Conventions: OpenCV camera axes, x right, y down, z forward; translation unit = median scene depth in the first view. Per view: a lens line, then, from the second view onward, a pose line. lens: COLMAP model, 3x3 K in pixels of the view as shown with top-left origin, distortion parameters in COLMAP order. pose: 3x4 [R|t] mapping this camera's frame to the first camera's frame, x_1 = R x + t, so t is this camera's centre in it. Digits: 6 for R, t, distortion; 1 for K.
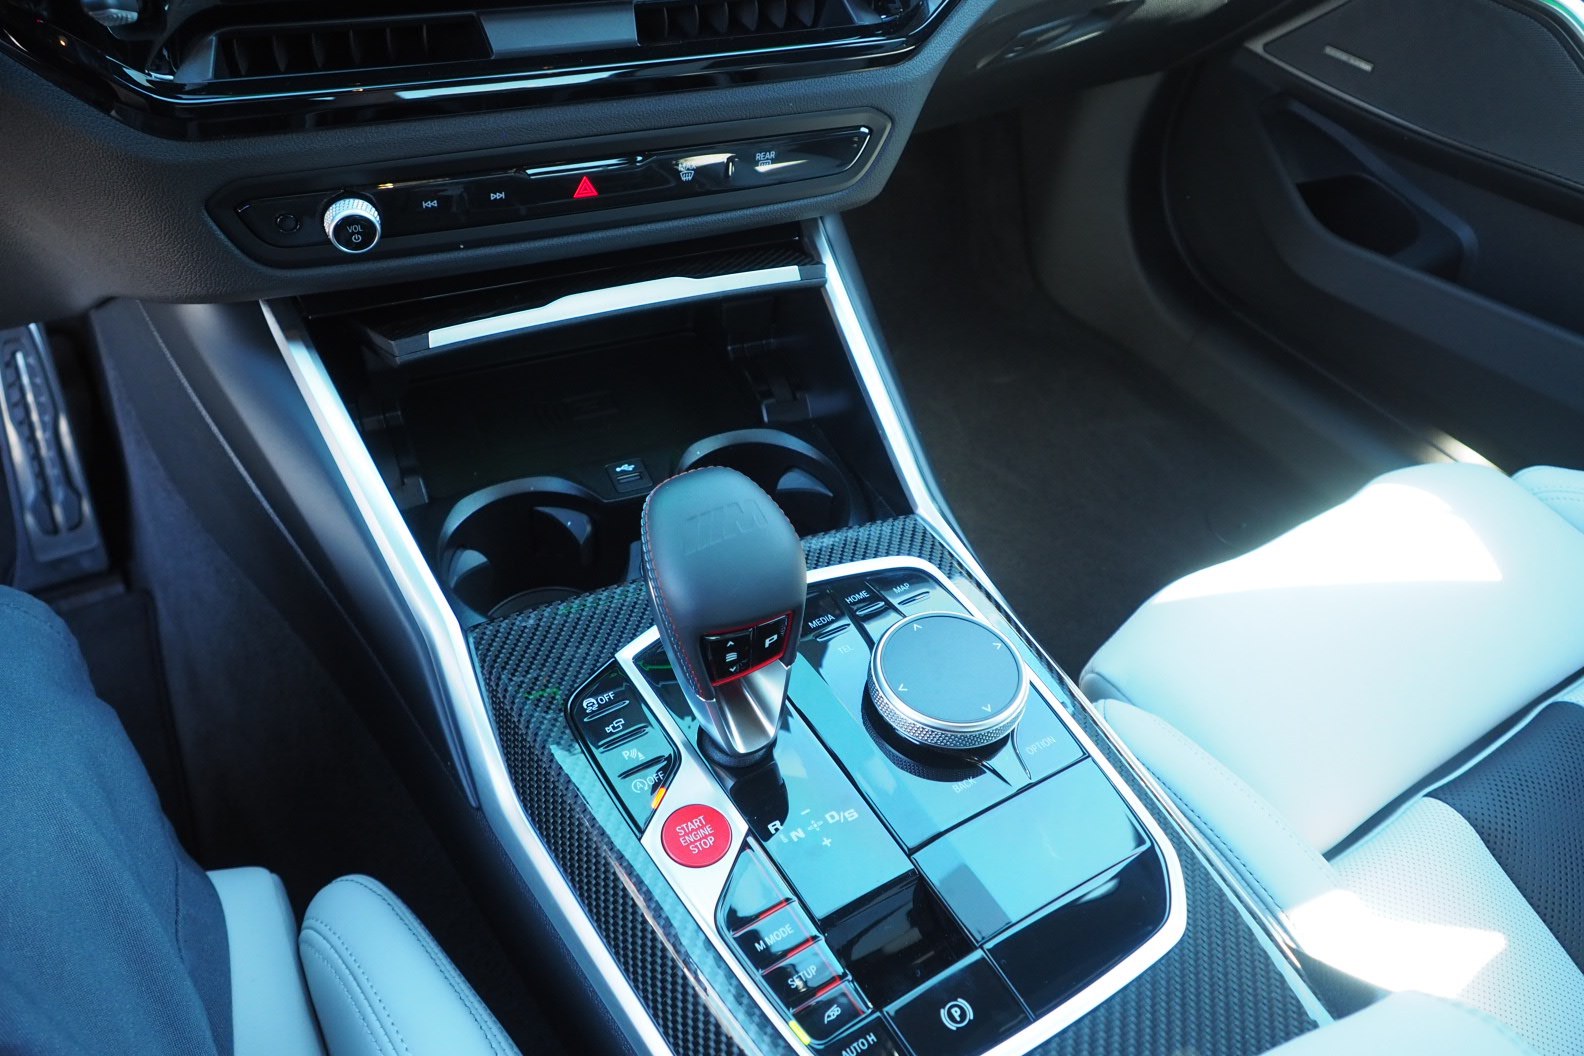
lens RADIAL K [[1124.7, 0, 783.0], [0, 1124.7, 537.0], [0, 0, 1]] dist [-0.045030, 0.014389]
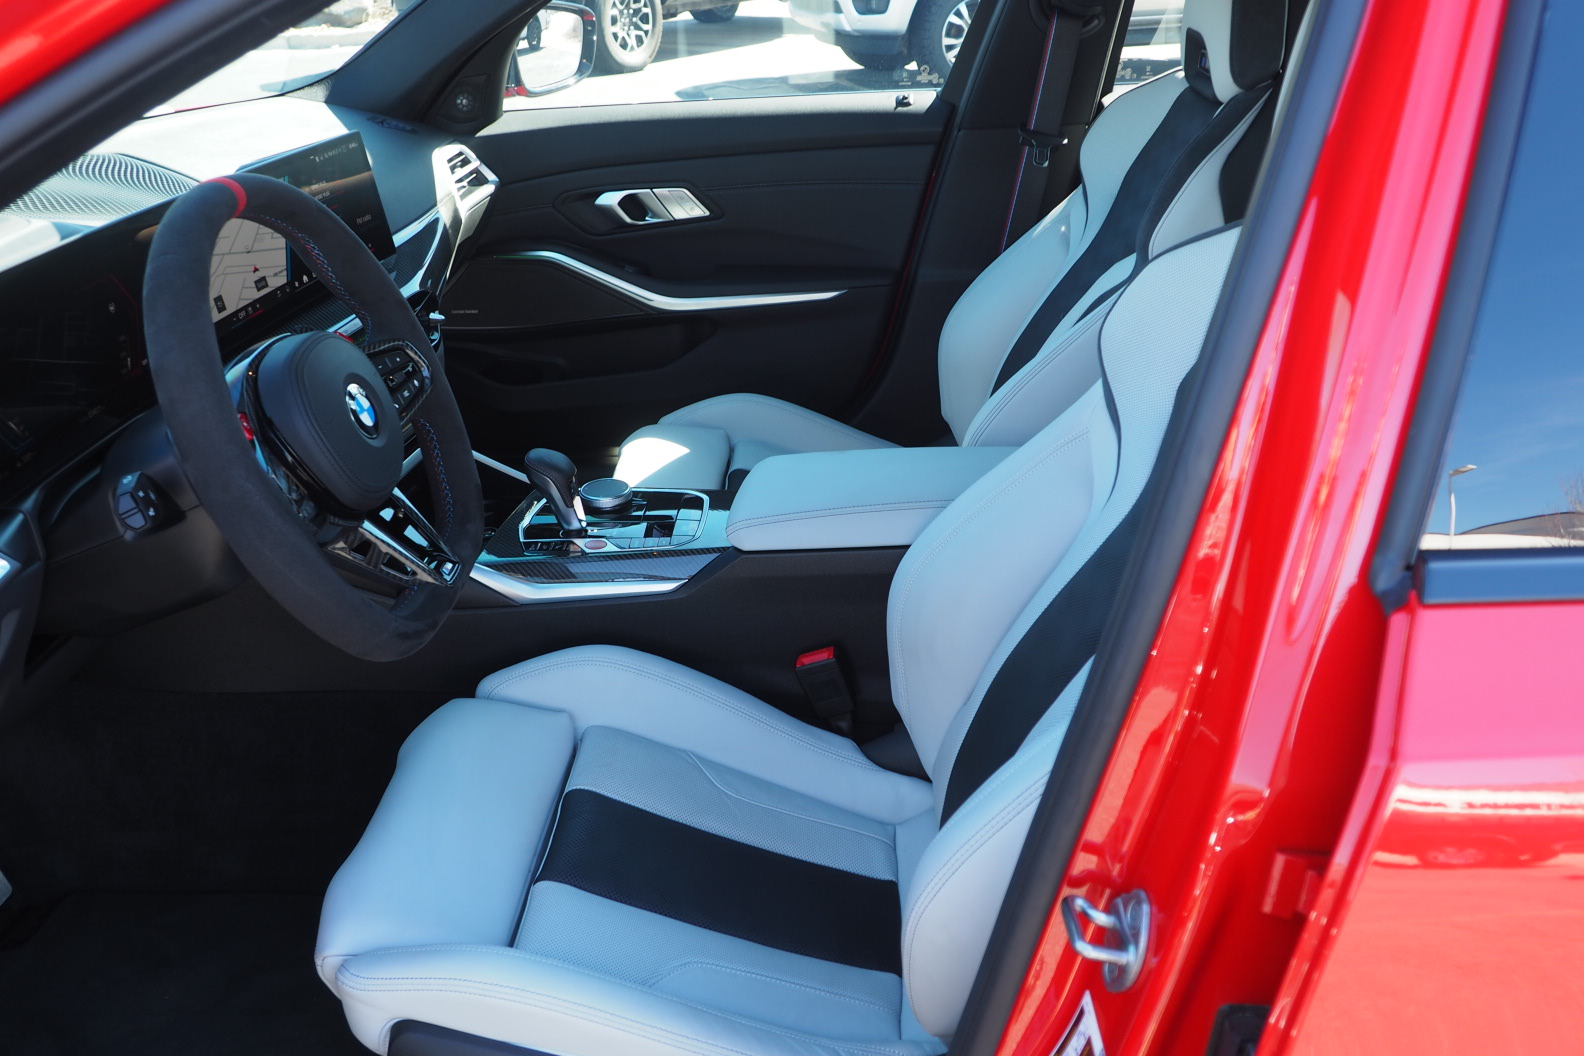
lens RADIAL K [[1363.5, 0, 800.7], [0, 1363.5, 529.3], [0, 0, 1]] dist [-0.011748, 0.019331]
pose [[0.556146, -0.428005, 0.712400, -1.616467], [0.614111, 0.789202, -0.005268, 0.393709], [-0.559972, 0.440423, 0.701754, -1.343214]]
